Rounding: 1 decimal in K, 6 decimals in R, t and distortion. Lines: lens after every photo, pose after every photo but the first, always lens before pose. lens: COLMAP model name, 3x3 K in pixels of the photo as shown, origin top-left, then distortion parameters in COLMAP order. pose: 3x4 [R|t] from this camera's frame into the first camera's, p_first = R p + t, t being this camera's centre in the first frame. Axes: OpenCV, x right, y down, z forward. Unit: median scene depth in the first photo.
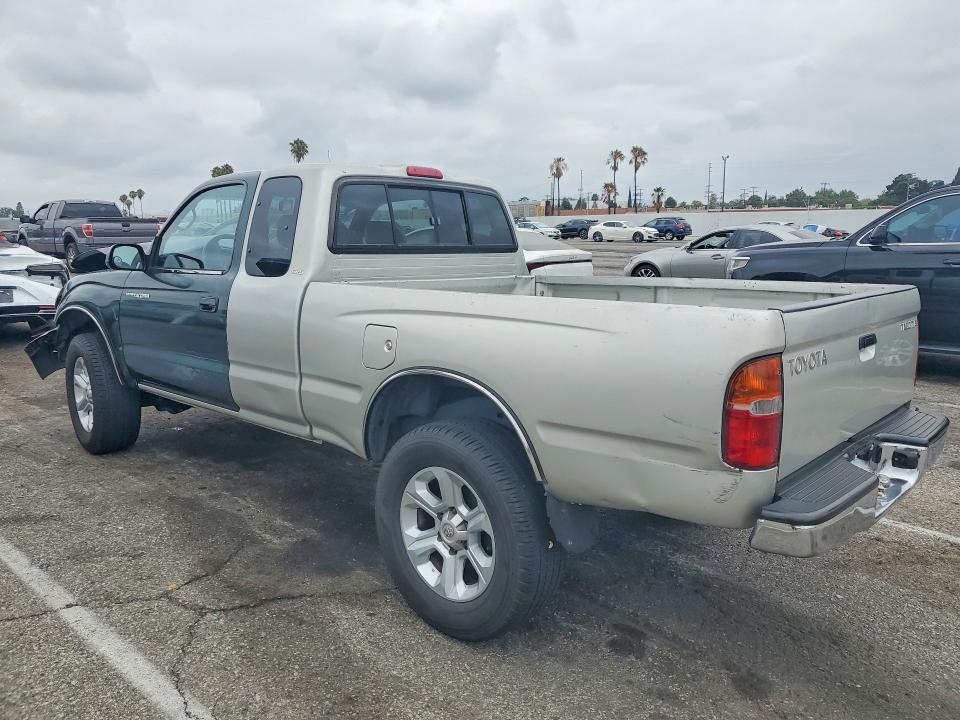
lens RADIAL K [[755.7, 0, 487.0], [0, 755.7, 366.0], [0, 0, 1]] dist [0.011286, 0.025934]
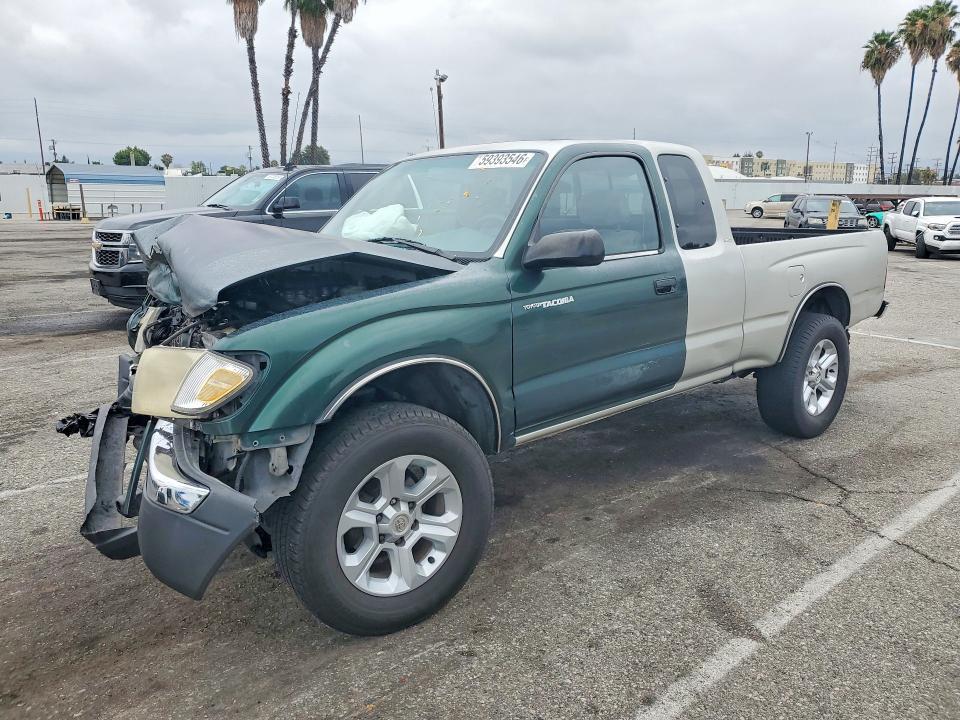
lens RADIAL K [[755.7, 0, 485.7], [0, 755.7, 355.4], [0, 0, 1]] dist [0.011286, 0.025934]
pose [[0.082042, -0.207286, 0.974834, -1.491482], [0.178277, 0.965408, 0.190278, -0.244749], [-0.980554, 0.158180, 0.116158, 1.271610]]
